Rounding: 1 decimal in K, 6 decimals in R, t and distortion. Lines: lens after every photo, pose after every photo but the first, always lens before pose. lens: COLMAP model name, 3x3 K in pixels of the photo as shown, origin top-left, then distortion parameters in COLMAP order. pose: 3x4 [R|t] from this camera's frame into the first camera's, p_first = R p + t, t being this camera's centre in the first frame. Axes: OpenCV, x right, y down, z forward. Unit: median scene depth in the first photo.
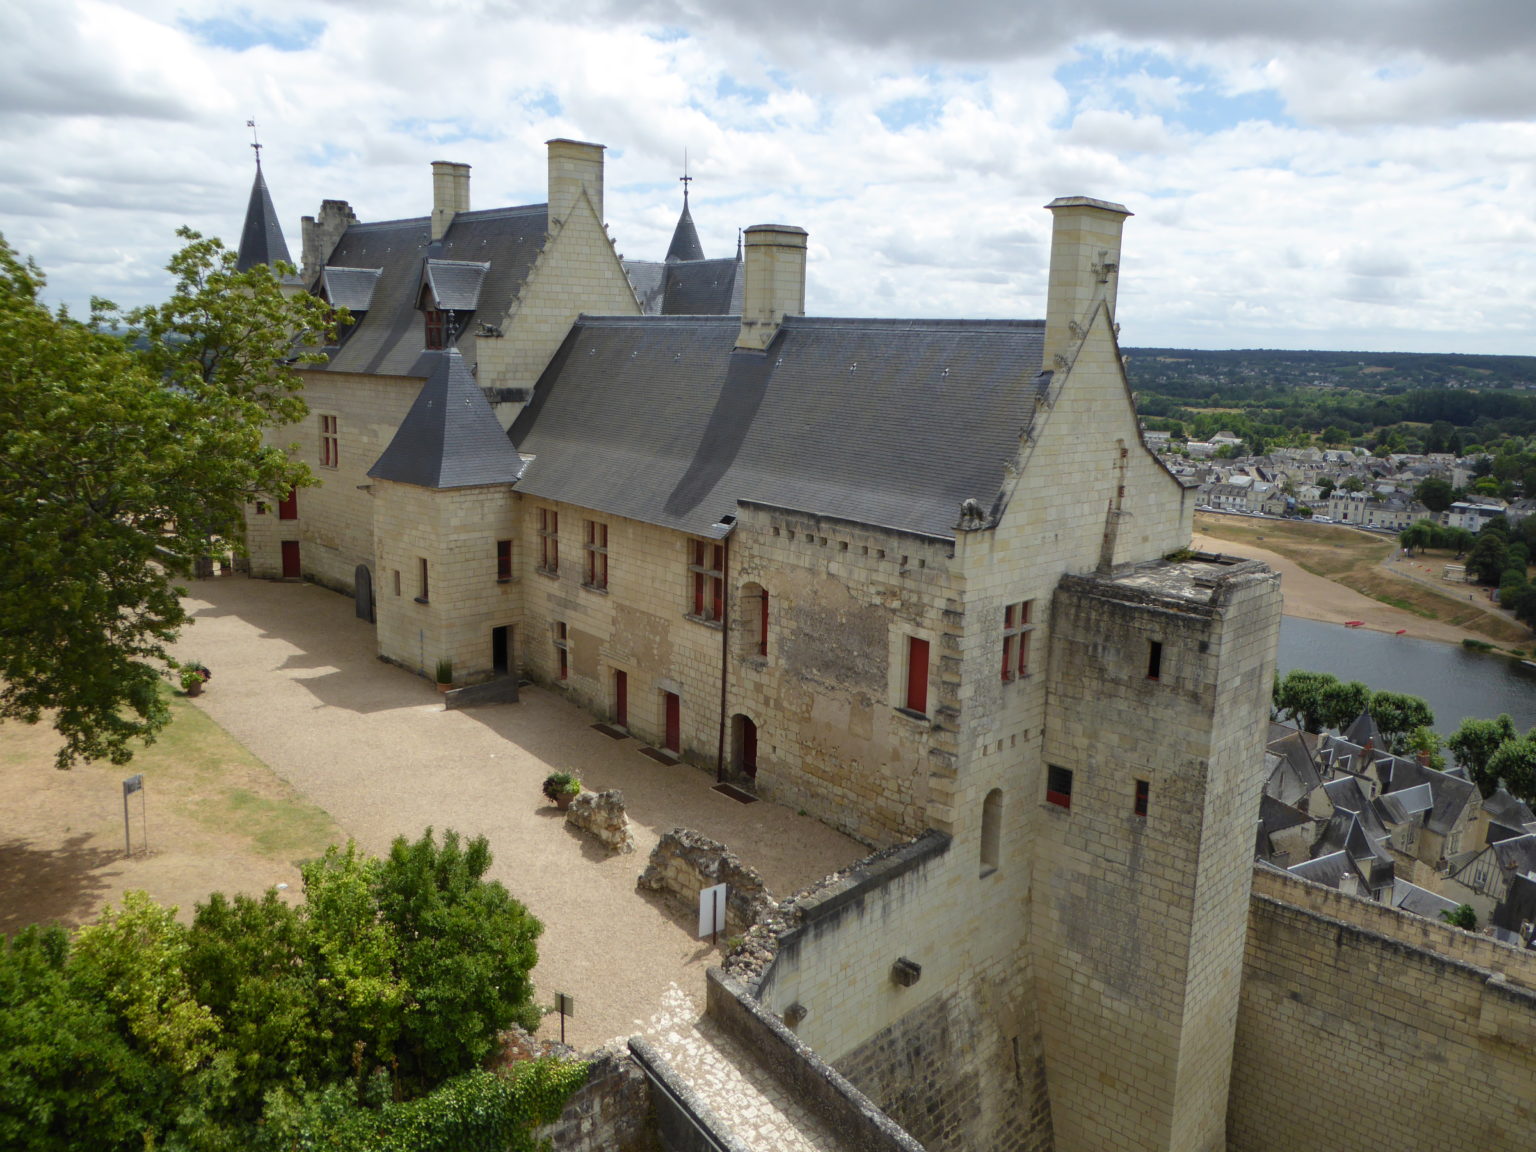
lens RADIAL K [[1141.9, 0, 774.1], [0, 1141.9, 572.5], [0, 0, 1]] dist [0.060489, 0.001273]
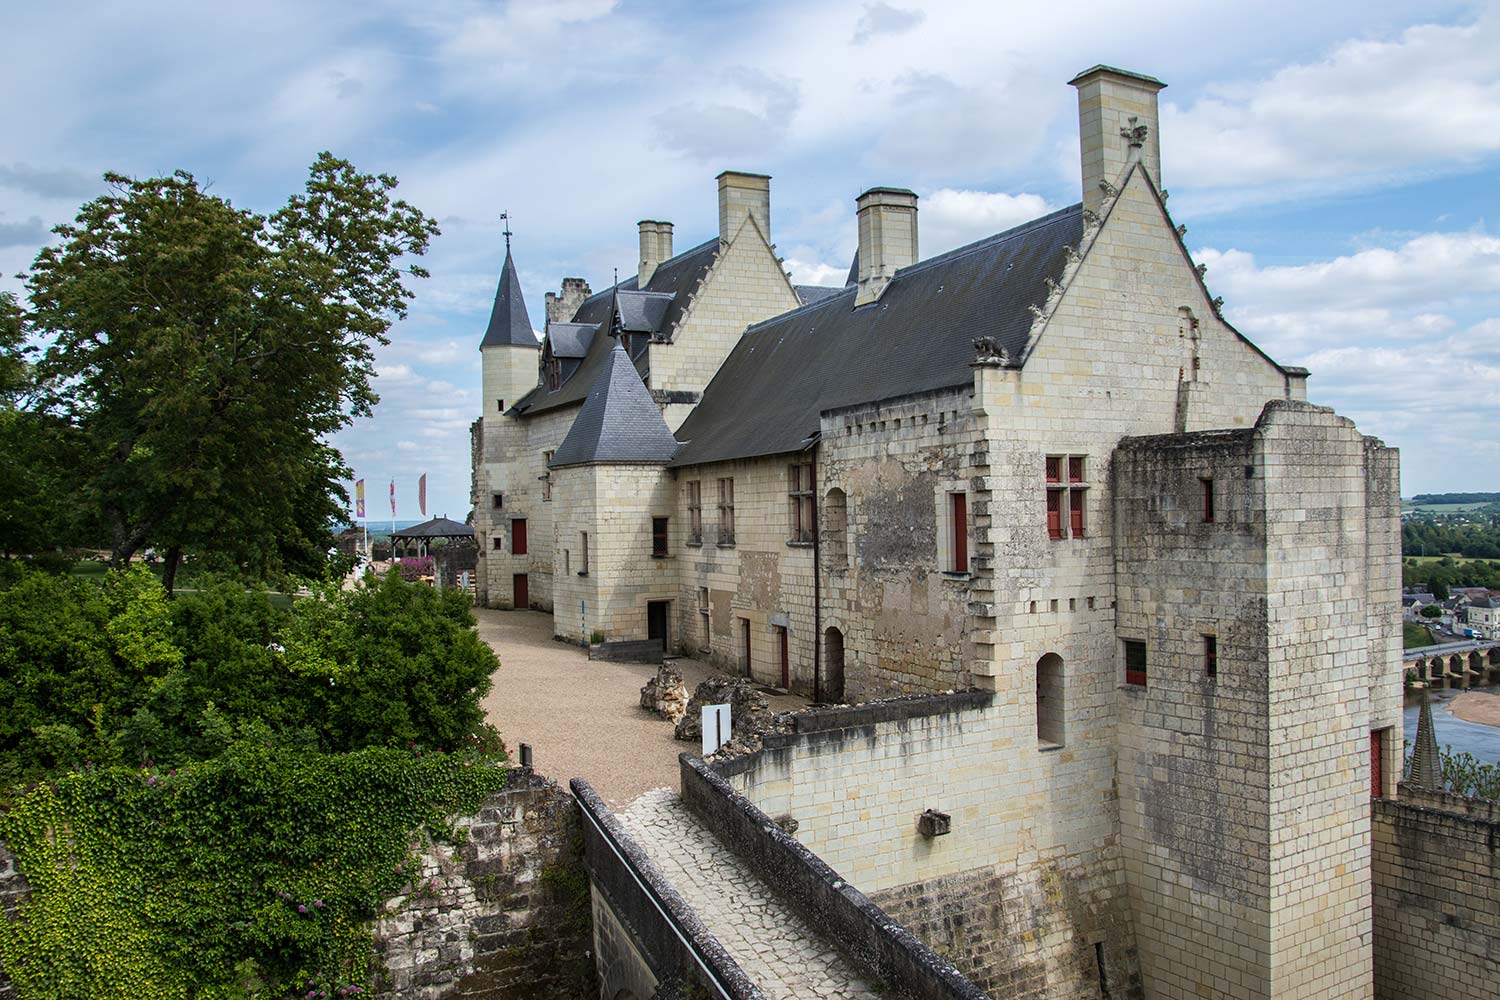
lens RADIAL K [[1157.6, 0, 751.3], [0, 1157.6, 462.5], [0, 0, 1]] dist [-0.047681, 0.064335]
pose [[0.963613, -0.052501, -0.262096, 0.208859], [-0.001090, 0.979742, -0.200261, 0.222323], [0.267301, 0.193260, 0.944034, 0.011596]]
